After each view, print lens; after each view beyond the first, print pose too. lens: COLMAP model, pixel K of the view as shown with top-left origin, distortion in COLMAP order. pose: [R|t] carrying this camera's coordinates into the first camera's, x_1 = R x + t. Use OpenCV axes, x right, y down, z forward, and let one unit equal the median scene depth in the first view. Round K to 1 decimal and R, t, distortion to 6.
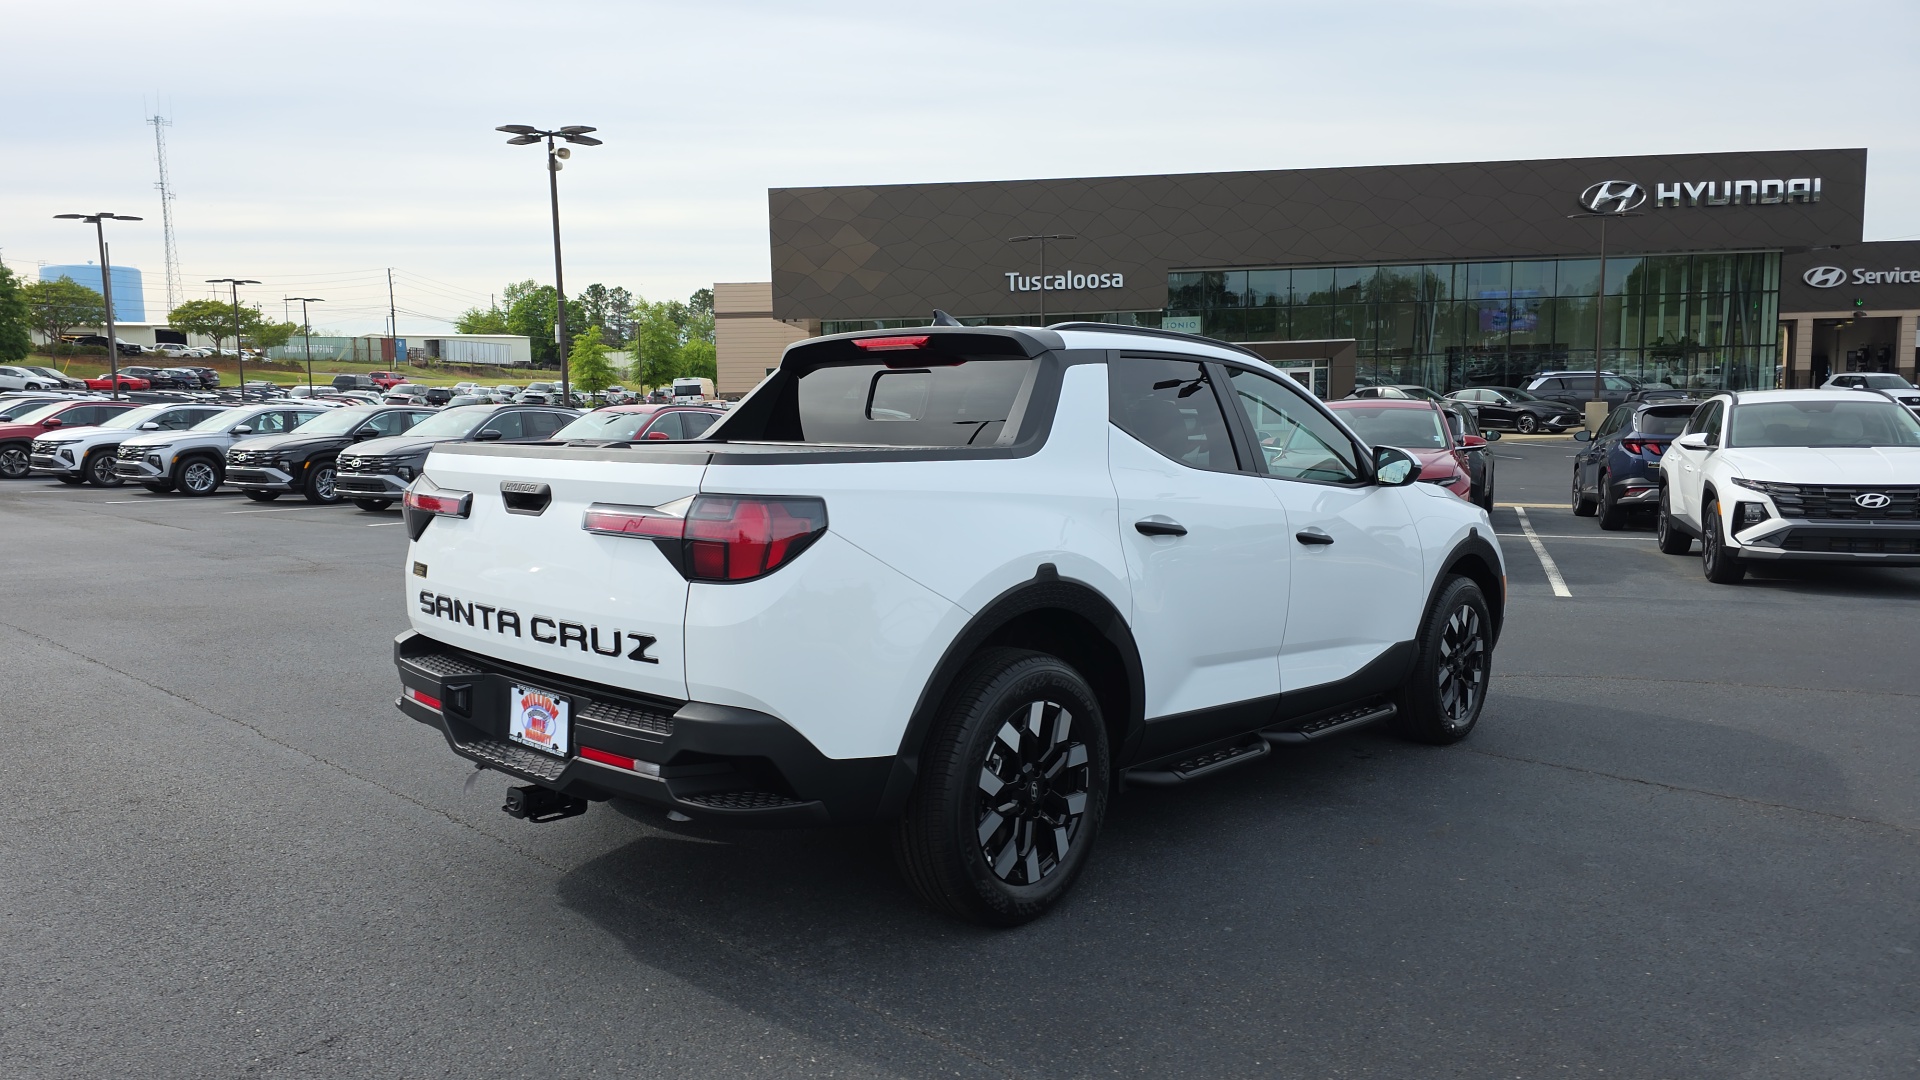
lens RADIAL K [[1299.7, 0, 868.1], [0, 1299.7, 538.8], [0, 0, 1]] dist [0.069124, -0.053229]
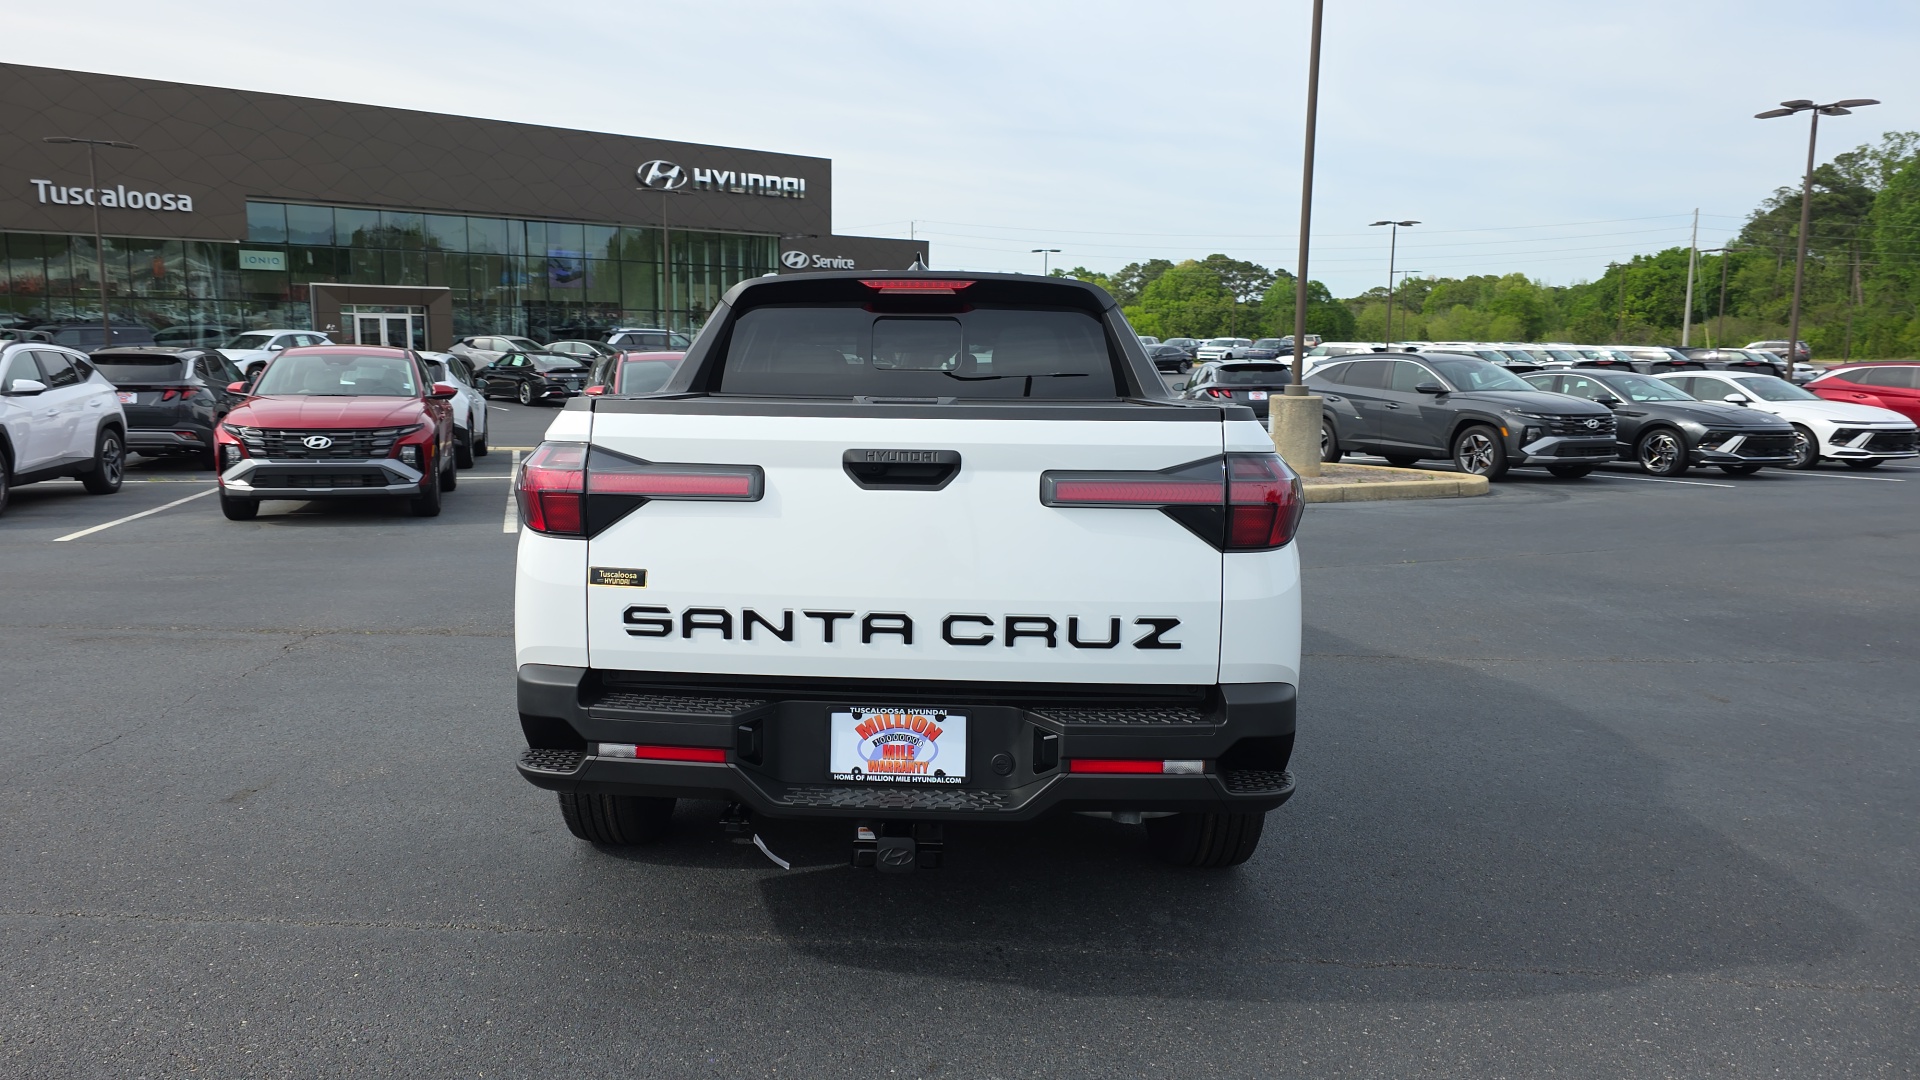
lens RADIAL K [[1299.7, 0, 868.1], [0, 1299.7, 538.8], [0, 0, 1]] dist [0.069124, -0.053229]
pose [[0.748633, -0.075637, 0.658656, -0.070201], [0.049815, 0.997080, 0.057880, -0.003103], [-0.661110, -0.010520, 0.750215, 0.037582]]
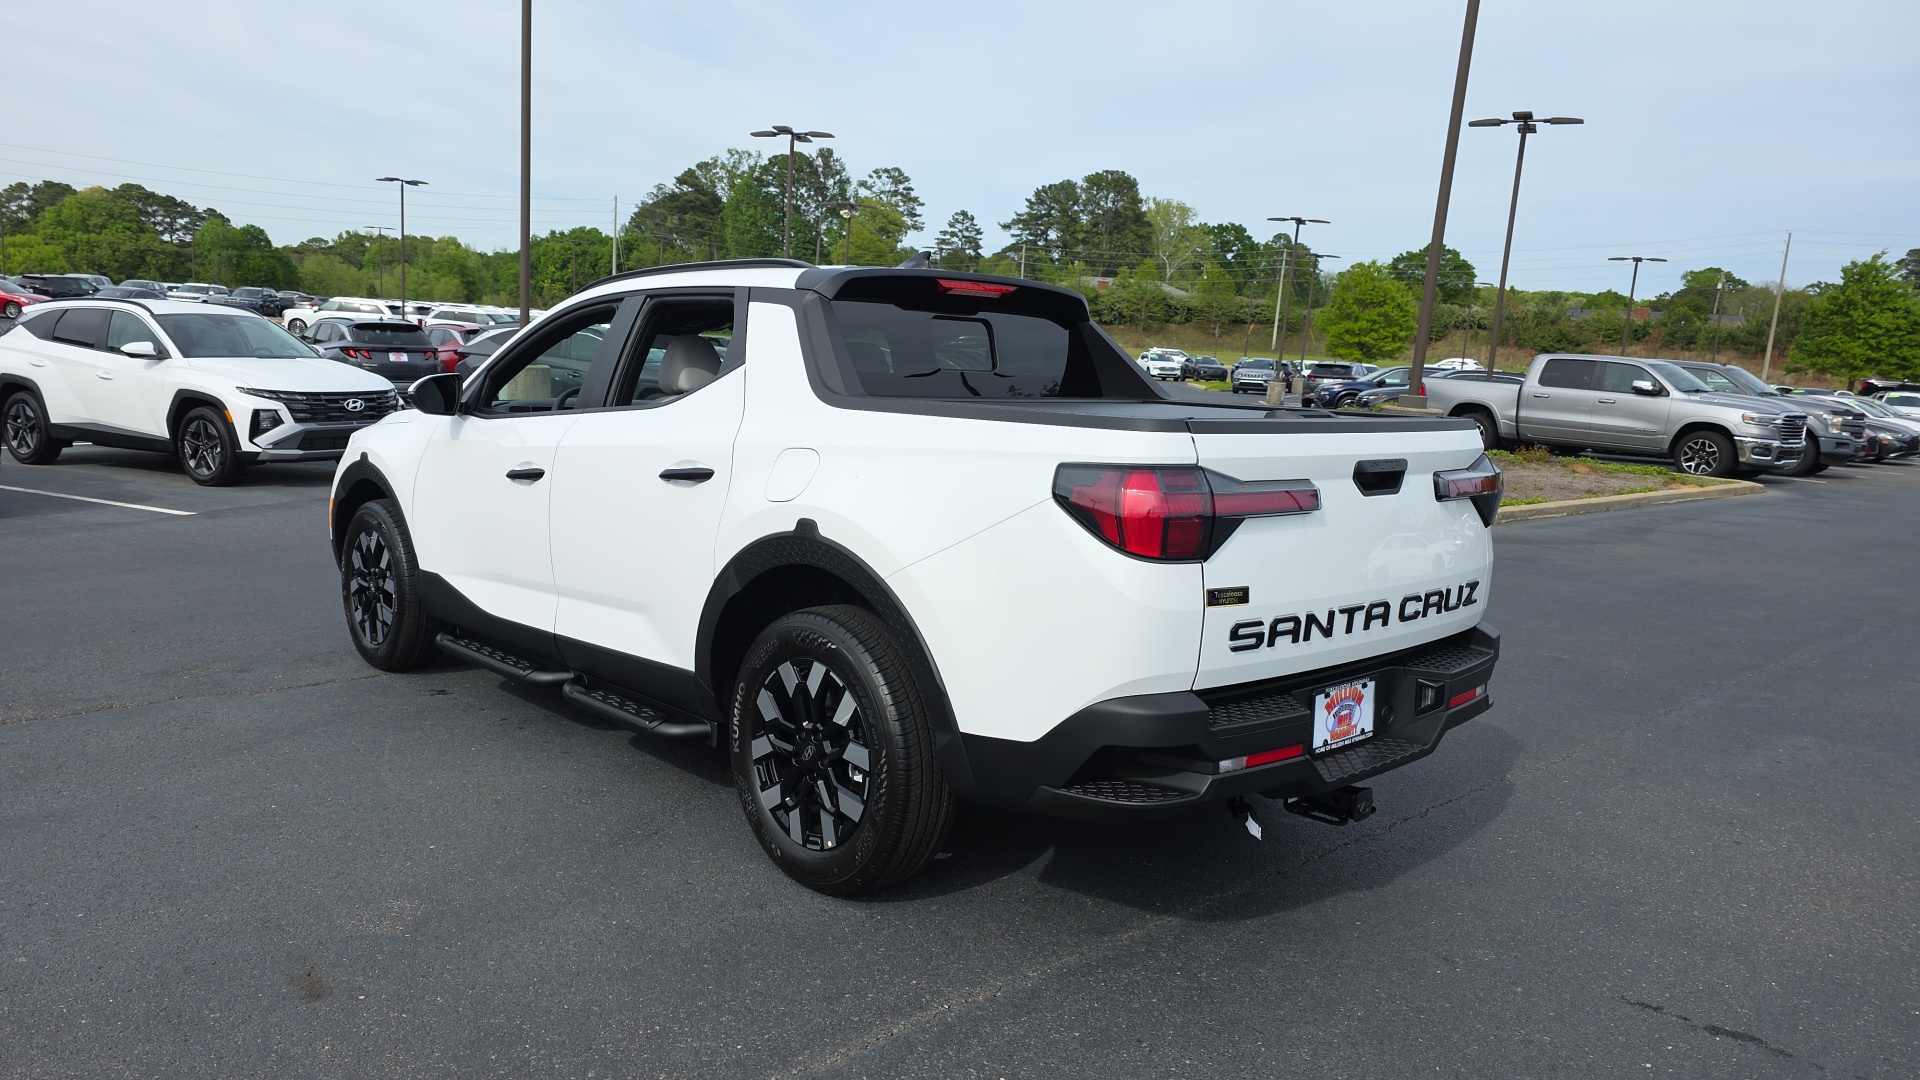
lens RADIAL K [[1317.4, 0, 825.4], [0, 1317.4, 576.3], [0, 0, 1]] dist [0.055378, -0.048310]
pose [[0.072840, -0.164491, 0.983685, -0.107089], [0.051642, 0.985604, 0.160988, -0.011603], [-0.996006, 0.039073, 0.080286, 0.115893]]
